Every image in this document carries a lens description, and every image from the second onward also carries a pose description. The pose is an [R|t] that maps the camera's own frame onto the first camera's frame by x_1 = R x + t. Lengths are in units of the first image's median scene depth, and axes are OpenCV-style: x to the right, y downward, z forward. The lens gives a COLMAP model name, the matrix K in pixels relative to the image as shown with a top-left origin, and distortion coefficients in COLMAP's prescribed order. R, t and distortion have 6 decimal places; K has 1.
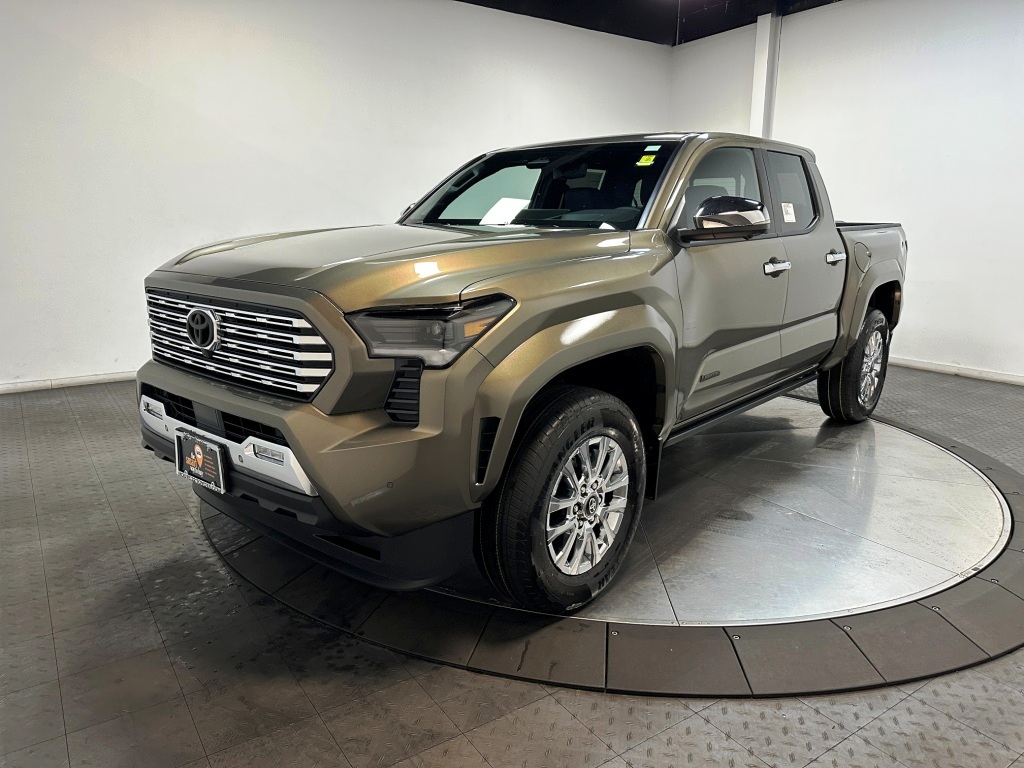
lens RADIAL K [[725.2, 0, 526.9], [0, 725.2, 378.5], [0, 0, 1]] dist [0.034257, -0.059134]
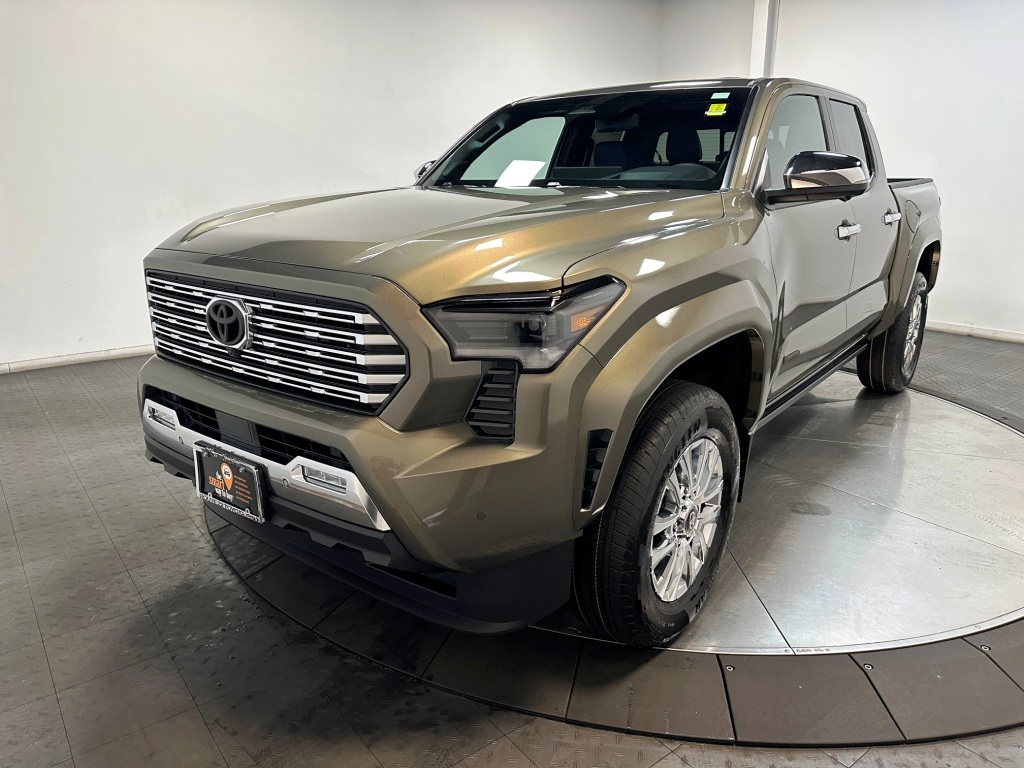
lens RADIAL K [[725.2, 0, 516.3], [0, 725.2, 375.9], [0, 0, 1]] dist [0.034257, -0.059134]
pose [[0.998693, -0.021992, 0.046140, -0.153608], [0.019422, 0.998274, 0.055417, -0.045387], [-0.047279, -0.054448, 0.997397, 0.162559]]
